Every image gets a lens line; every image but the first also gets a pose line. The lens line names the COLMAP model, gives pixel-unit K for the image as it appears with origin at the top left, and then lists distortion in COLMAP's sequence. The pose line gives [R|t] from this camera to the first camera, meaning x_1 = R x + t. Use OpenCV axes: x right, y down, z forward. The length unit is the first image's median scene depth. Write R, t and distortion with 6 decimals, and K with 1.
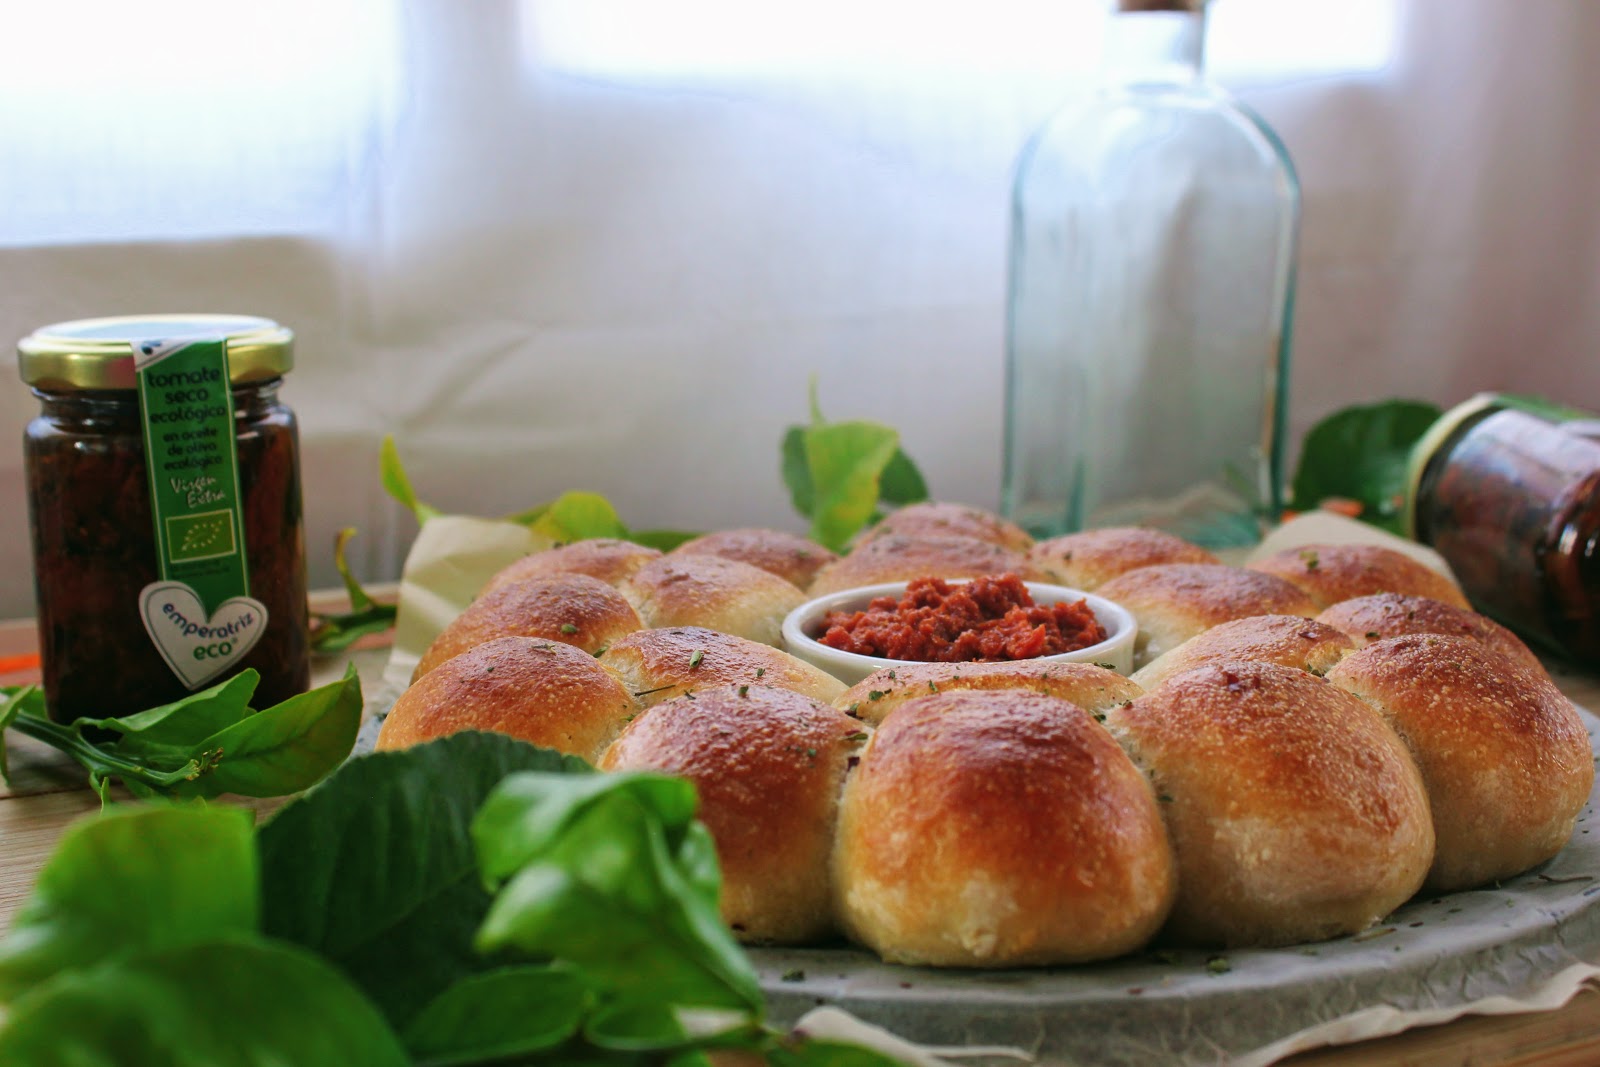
lens RADIAL K [[2057.6, 0, 800.0], [0, 2057.6, 533.5], [0, 0, 1]] dist [-0.072484, 0.036852]
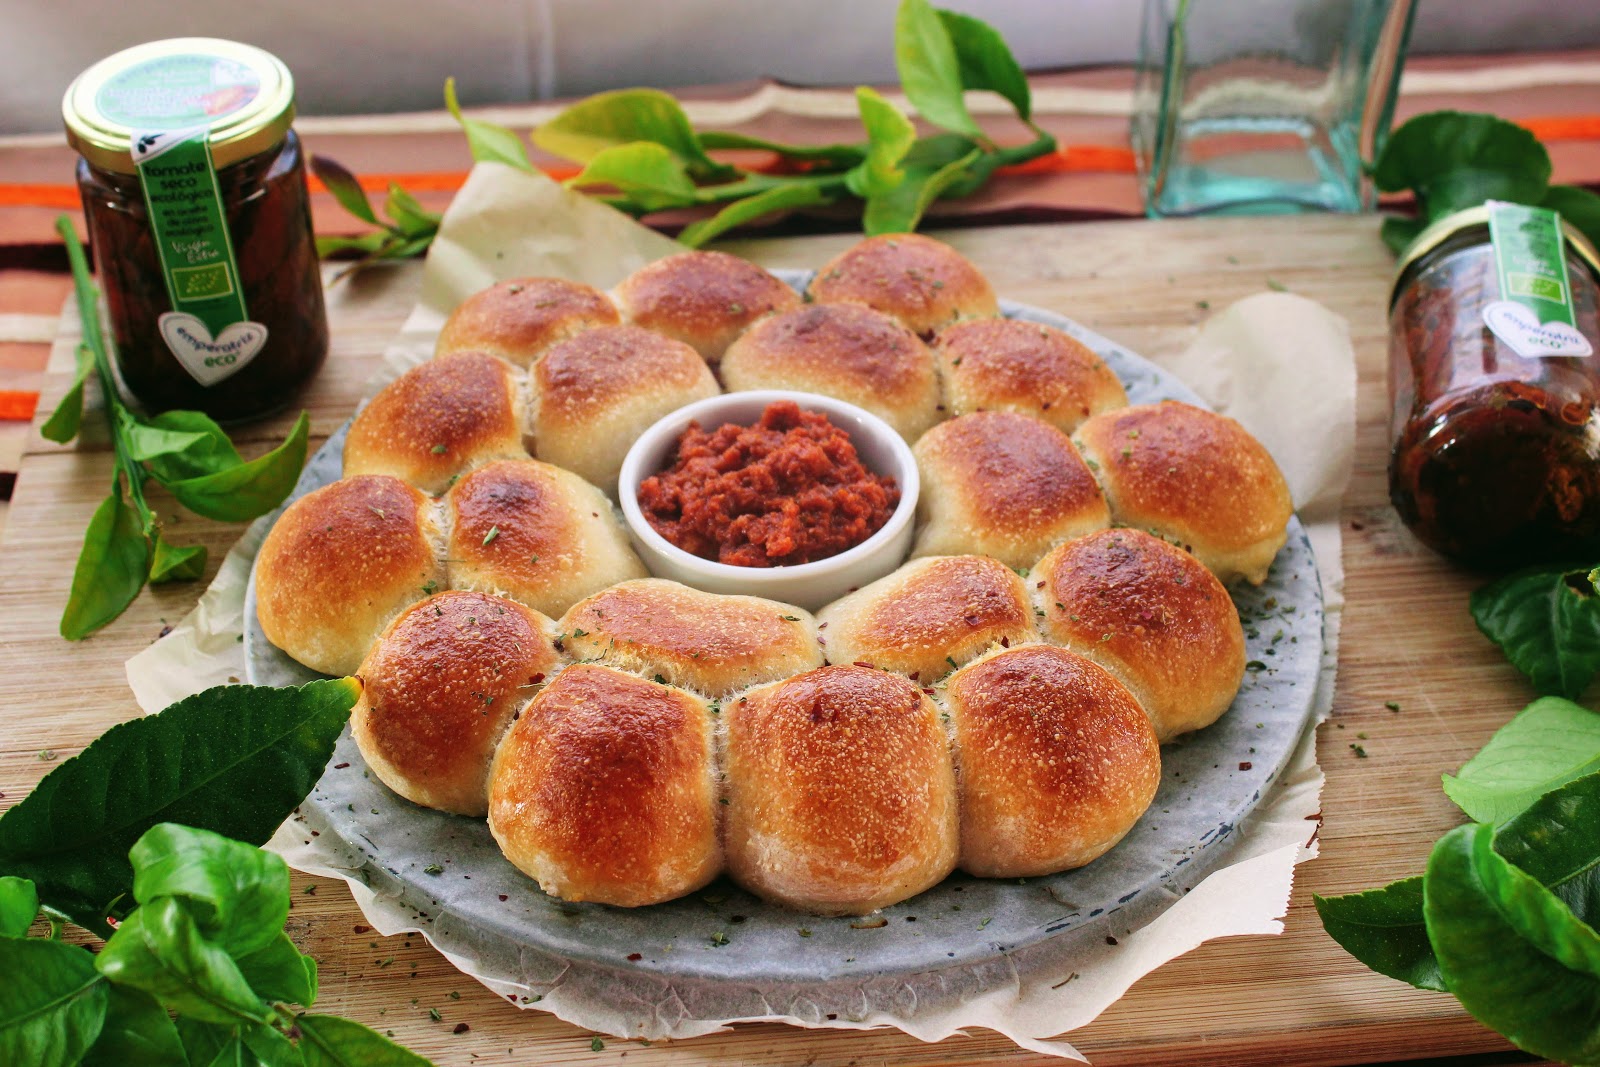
lens RADIAL K [[2296.9, 0, 827.8], [0, 2296.9, 535.4], [0, 0, 1]] dist [-0.043167, 0.016242]
pose [[0.947760, 0.218129, -0.232746, 0.425908], [-0.078141, 0.866178, 0.493588, -0.586179], [0.309265, -0.449616, 0.837974, -0.109921]]
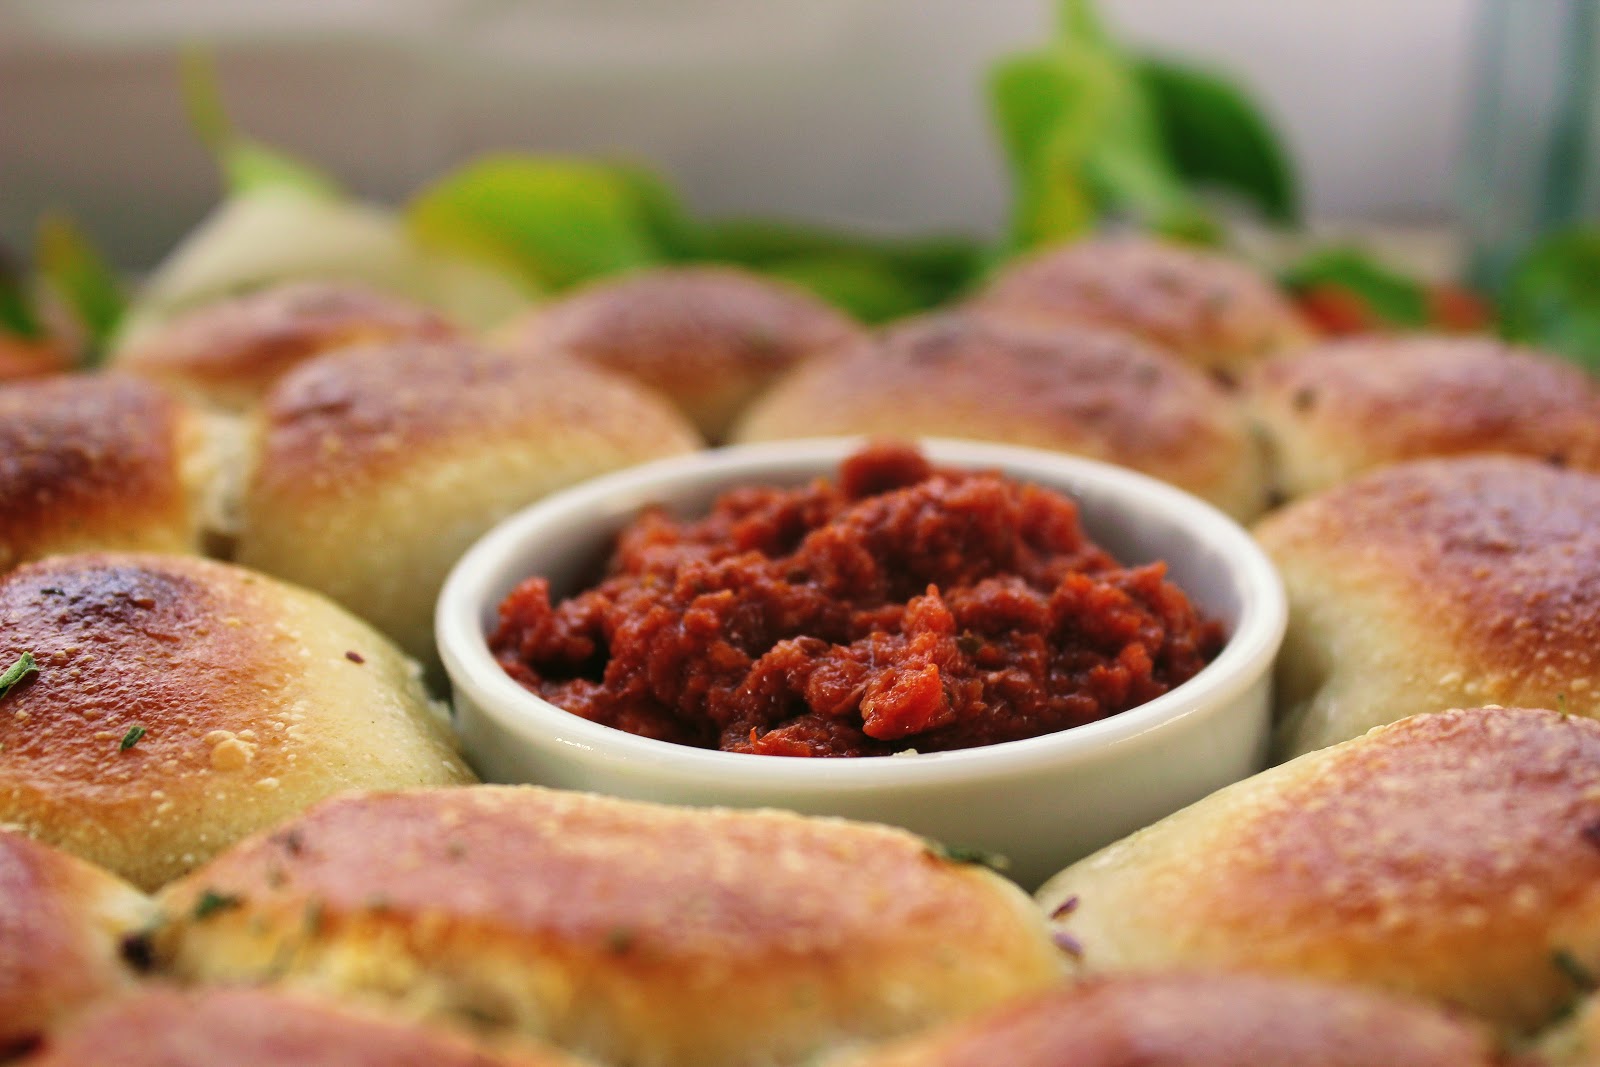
lens RADIAL K [[2296.9, 0, 827.8], [0, 2296.9, 535.4], [0, 0, 1]] dist [-0.043167, 0.016242]
pose [[0.948460, 0.111120, -0.296777, 0.211142], [-0.056474, 0.980784, 0.186742, -0.054963], [0.311825, -0.160356, 0.936510, 0.562435]]
